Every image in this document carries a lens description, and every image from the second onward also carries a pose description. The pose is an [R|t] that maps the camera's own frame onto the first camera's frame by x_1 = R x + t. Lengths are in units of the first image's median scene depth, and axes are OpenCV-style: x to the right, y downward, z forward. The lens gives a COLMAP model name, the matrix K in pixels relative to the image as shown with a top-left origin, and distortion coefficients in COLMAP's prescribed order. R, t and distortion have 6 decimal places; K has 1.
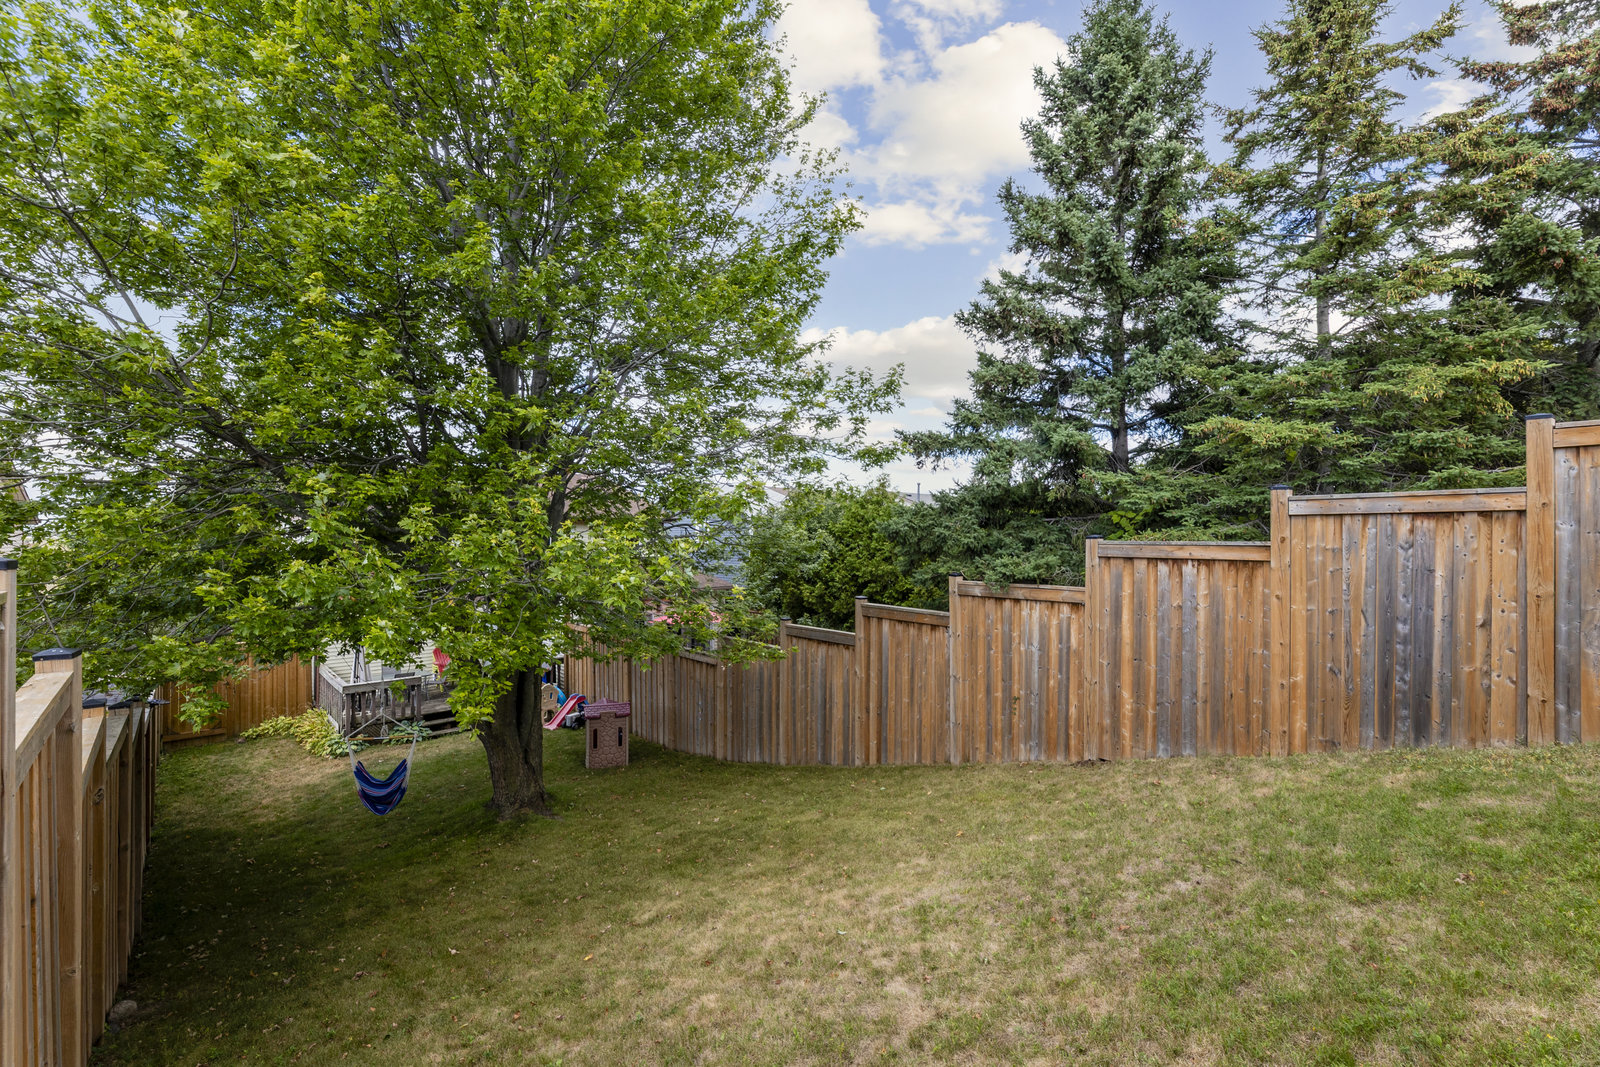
lens RADIAL K [[652.3, 0, 800.0], [0, 652.3, 533.5], [0, 0, 1]] dist [-0.000662, -0.000280]
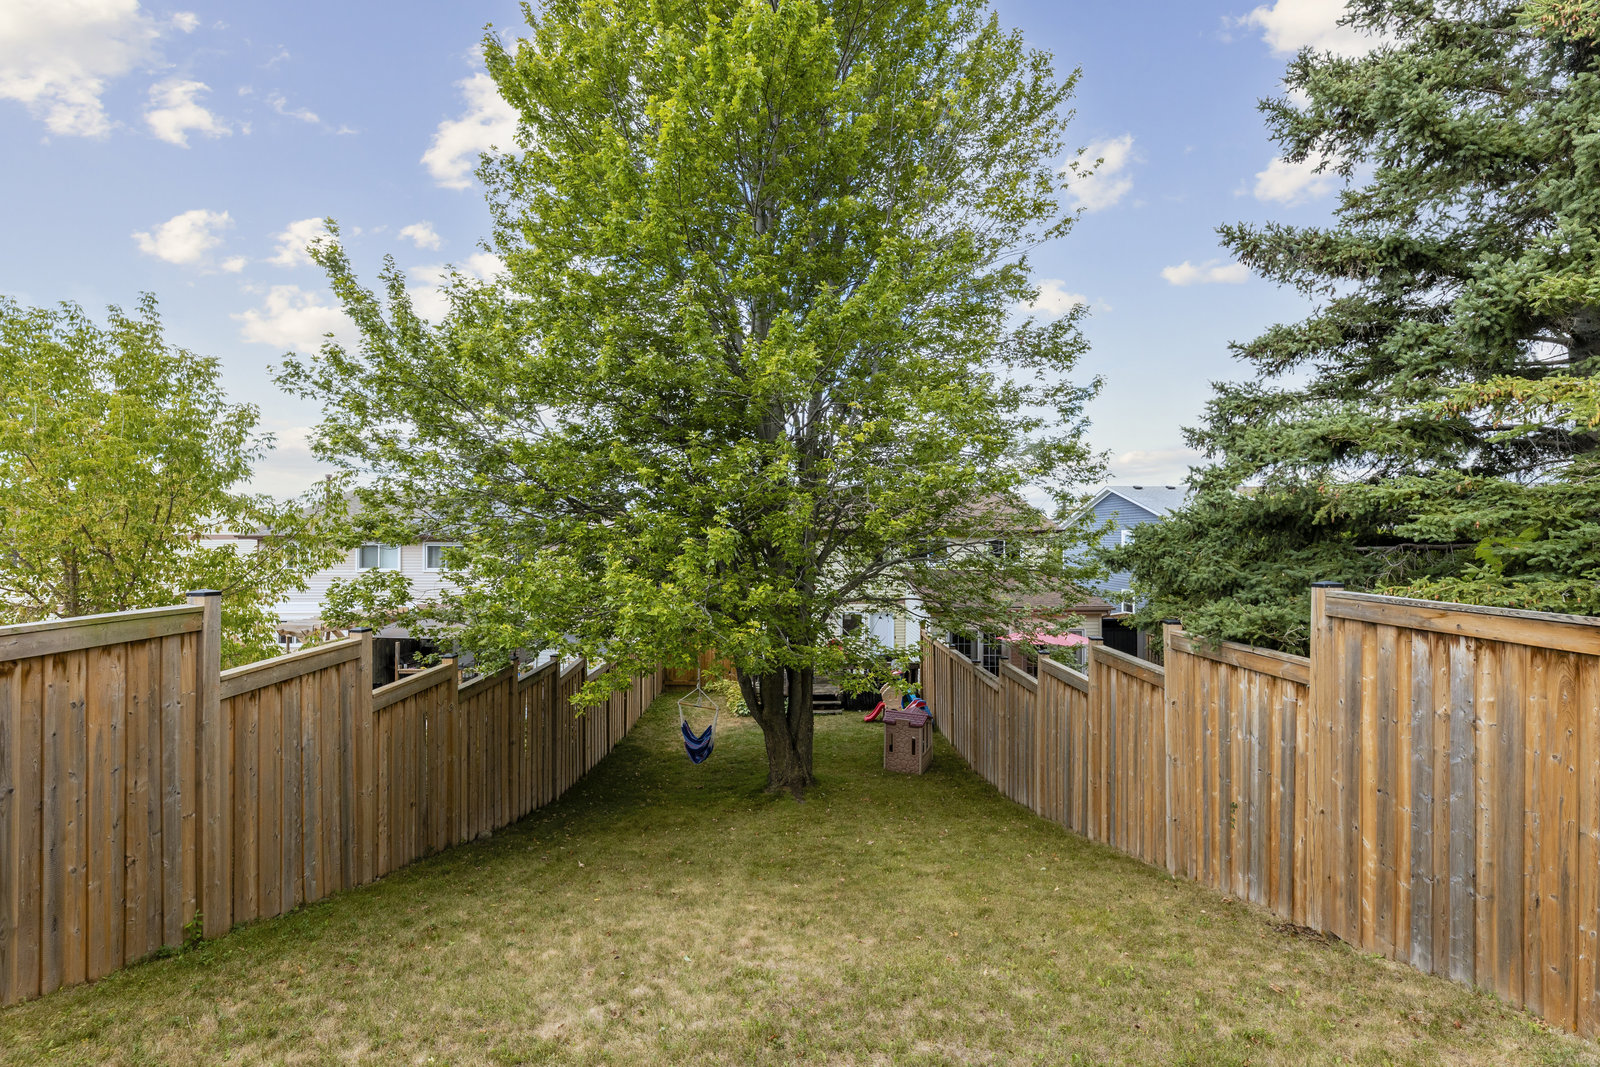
lens RADIAL K [[646.8, 0, 796.5], [0, 646.8, 539.9], [0, 0, 1]] dist [0.000529, 0.000255]
pose [[0.744267, 0.001434, -0.667881, 0.466353], [0.001905, 0.999989, 0.004271, -0.039913], [0.667879, -0.004451, 0.744256, 0.172842]]
